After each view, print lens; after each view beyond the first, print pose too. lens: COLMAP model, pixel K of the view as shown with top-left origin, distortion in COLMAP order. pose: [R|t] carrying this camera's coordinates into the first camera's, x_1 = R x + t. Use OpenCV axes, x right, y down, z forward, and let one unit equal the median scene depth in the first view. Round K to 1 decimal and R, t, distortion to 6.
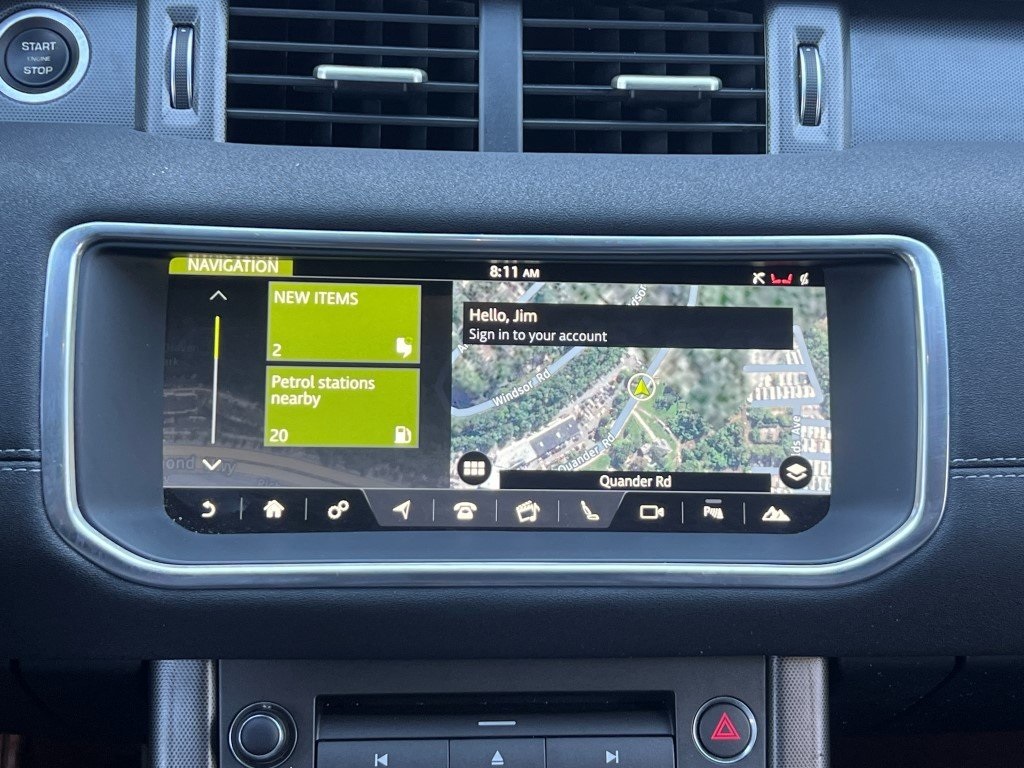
lens RADIAL K [[1589.7, 0, 556.6], [0, 1589.7, 398.7], [0, 0, 1]] dist [0.197109, -0.604797]
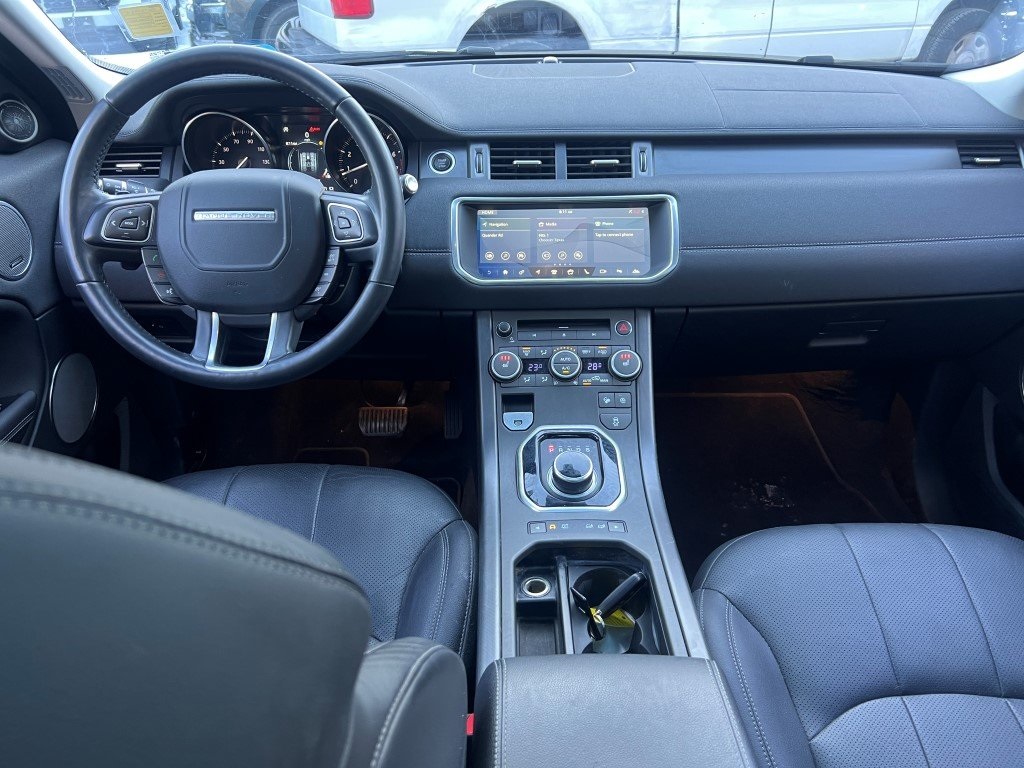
lens RADIAL K [[781.6, 0, 514.9], [0, 781.6, 407.7], [0, 0, 1]] dist [0.073991, -0.002258]
pose [[0.997201, -0.022448, -0.071321, -0.024086], [0.019082, 0.998688, -0.047525, 0.479016], [0.072294, 0.046031, 0.996321, -0.866848]]
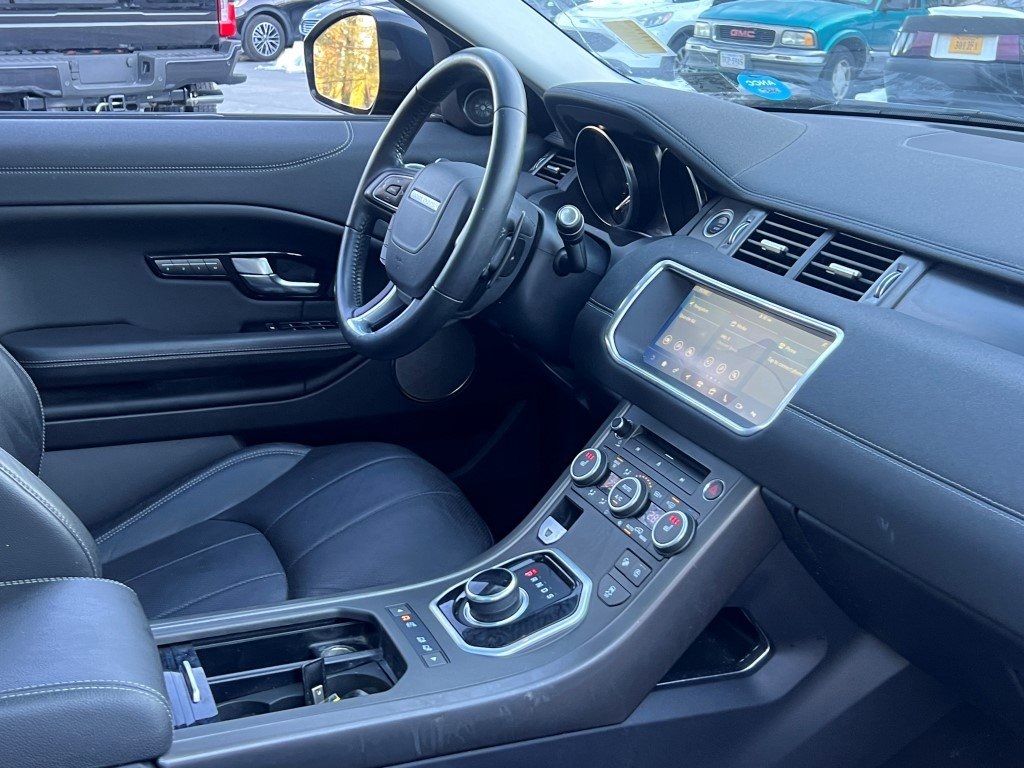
lens RADIAL K [[1168.2, 0, 532.5], [0, 1168.2, 382.3], [0, 0, 1]] dist [0.094813, 0.004274]
pose [[0.377688, 0.266894, -0.886634, 1.597294], [-0.507823, 0.860404, 0.042676, 0.126111], [0.774253, 0.434135, 0.460499, -0.151989]]
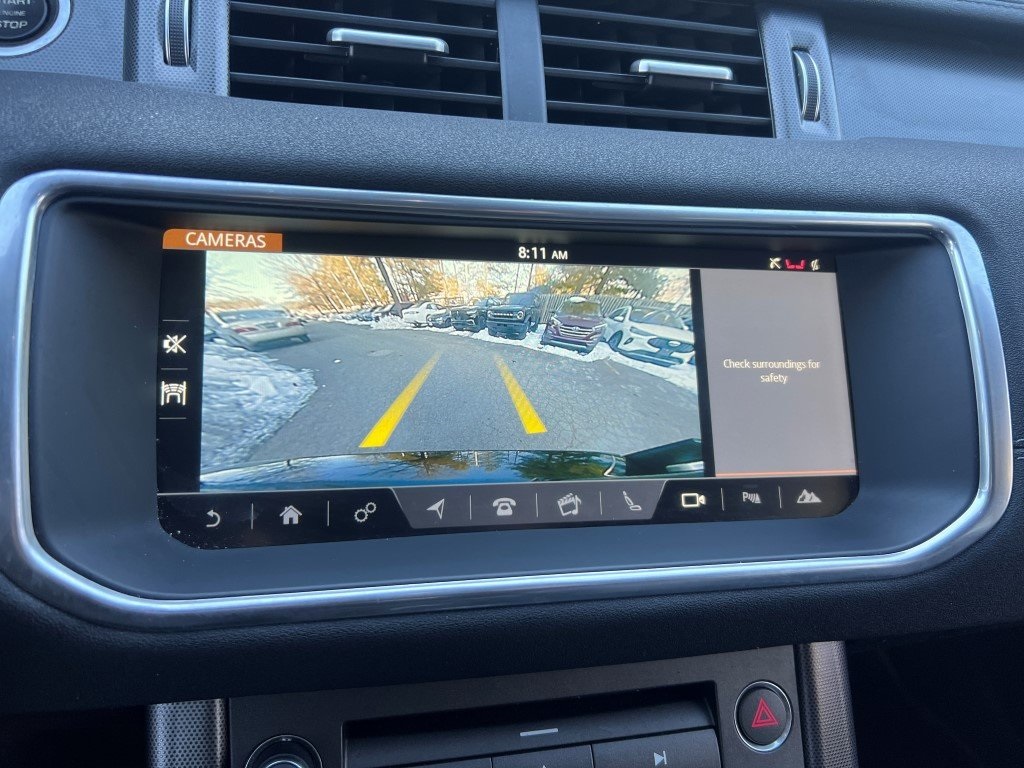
lens RADIAL K [[772.6, 0, 517.1], [0, 772.6, 380.3], [0, 0, 1]] dist [0.035894, -0.055637]
pose [[0.986654, -0.014954, 0.162140, -0.119755], [0.017600, 0.999734, -0.014894, 0.003754], [-0.161875, 0.017549, 0.986655, 0.548011]]
